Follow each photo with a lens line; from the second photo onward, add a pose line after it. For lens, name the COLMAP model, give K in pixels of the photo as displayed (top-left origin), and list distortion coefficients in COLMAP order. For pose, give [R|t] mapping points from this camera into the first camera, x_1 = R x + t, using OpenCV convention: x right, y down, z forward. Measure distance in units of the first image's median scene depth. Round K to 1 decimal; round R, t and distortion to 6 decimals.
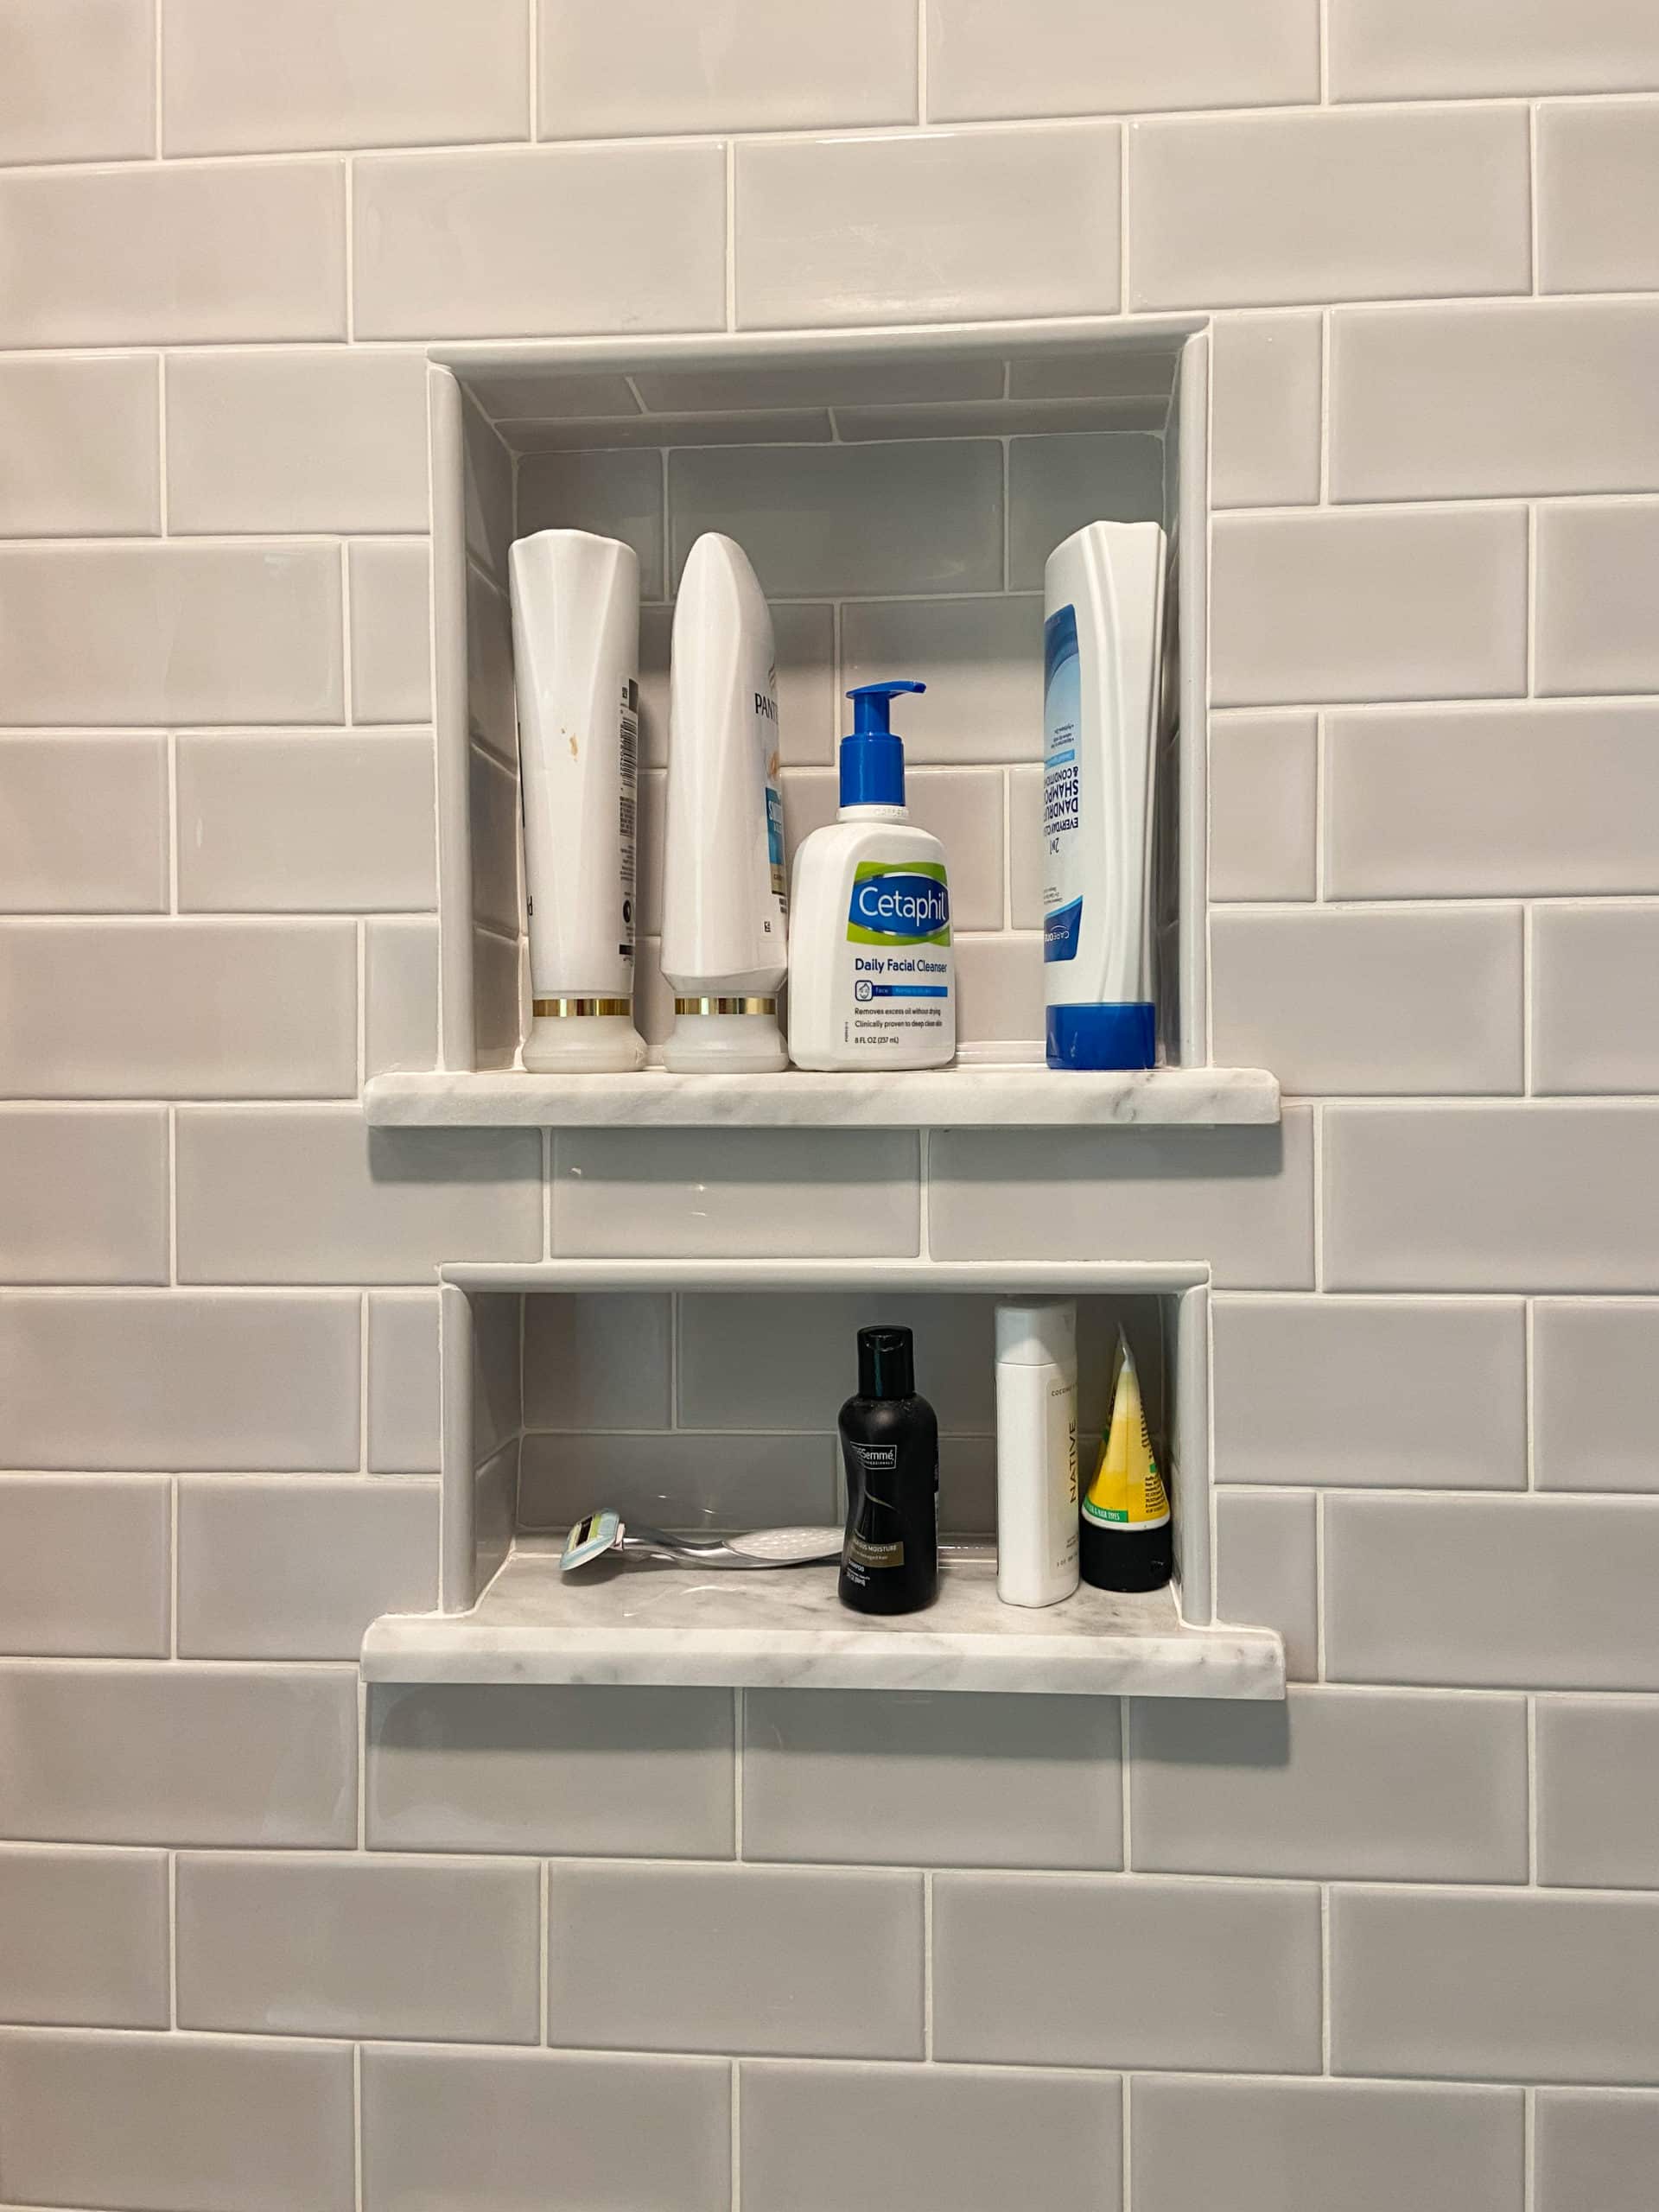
lens RADIAL K [[1667.5, 0, 820.2], [0, 1667.5, 1110.1], [0, 0, 1]] dist [0.119914, -0.147166]
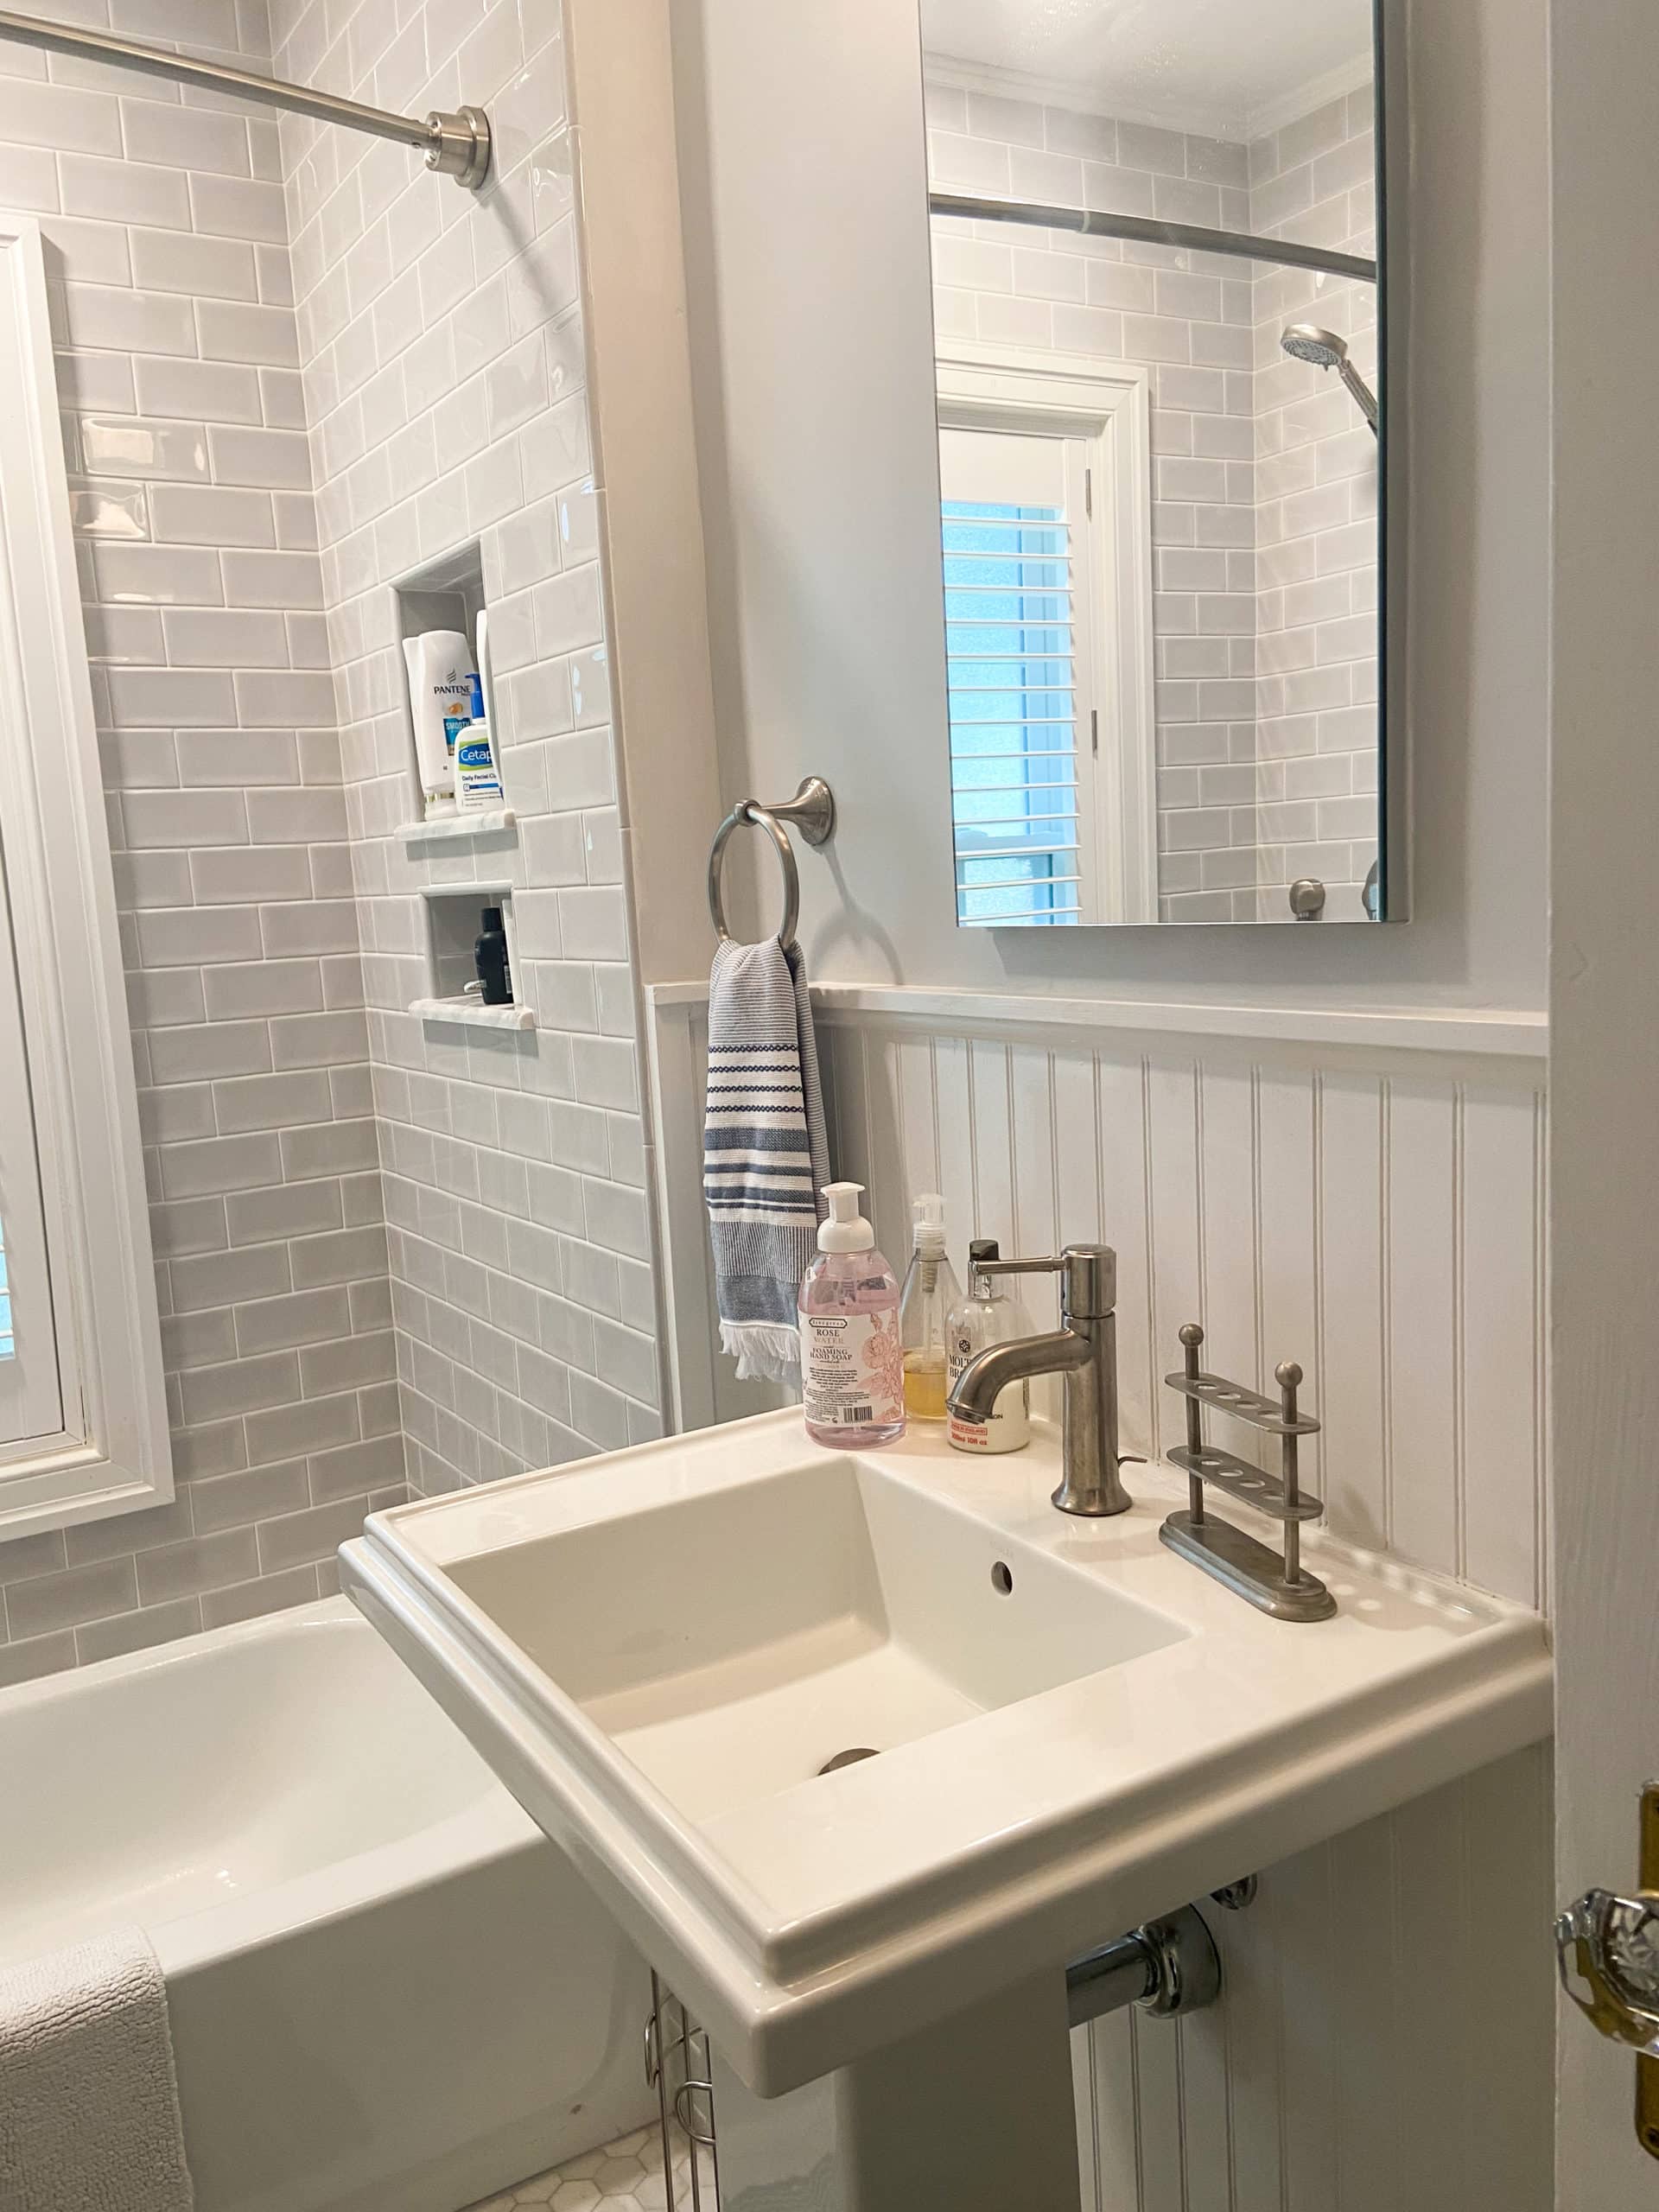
lens RADIAL K [[1667.5, 0, 820.2], [0, 1667.5, 1110.1], [0, 0, 1]] dist [0.119914, -0.147166]
pose [[0.610254, 0.077997, -0.788357, 2.729540], [0.043544, 0.990335, 0.131687, 0.123831], [0.791009, -0.114691, 0.600959, -0.324540]]
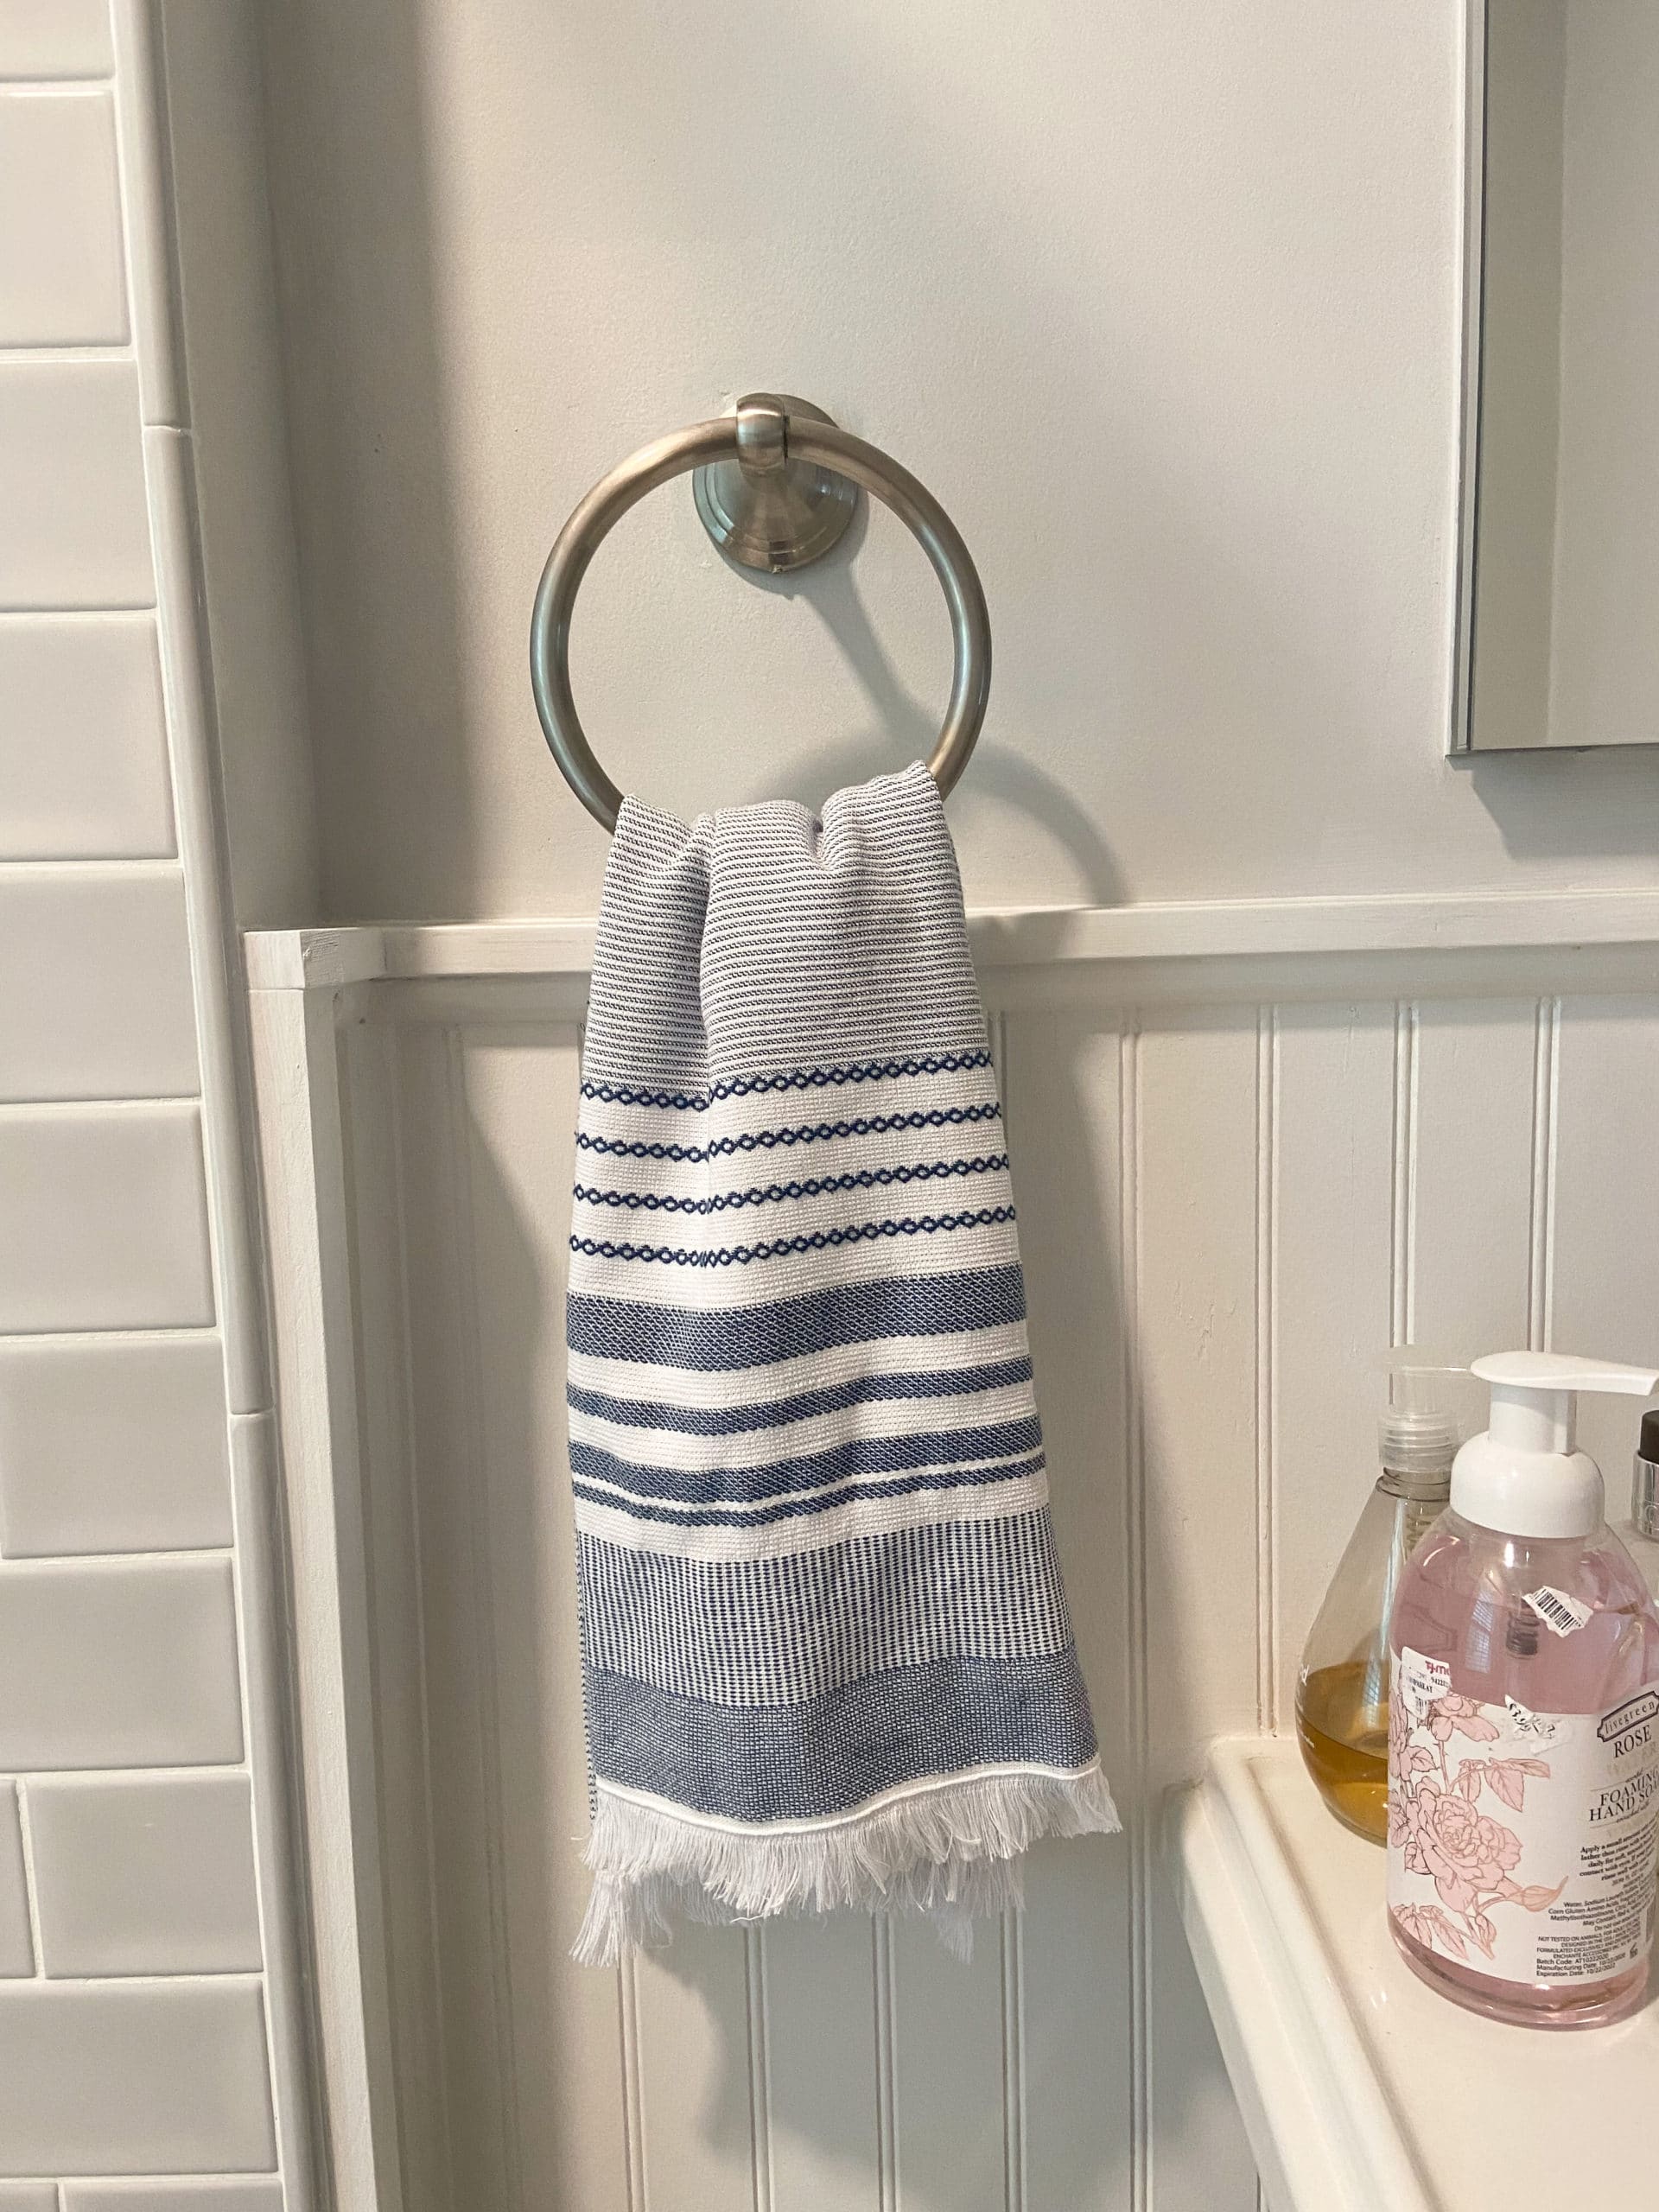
lens RADIAL K [[1667.5, 0, 820.2], [0, 1667.5, 1110.1], [0, 0, 1]] dist [0.119914, -0.147166]
pose [[0.995252, -0.038691, 0.089312, 0.820753], [0.026915, 0.991216, 0.129482, 0.241354], [-0.093537, -0.126463, 0.987551, 0.121217]]
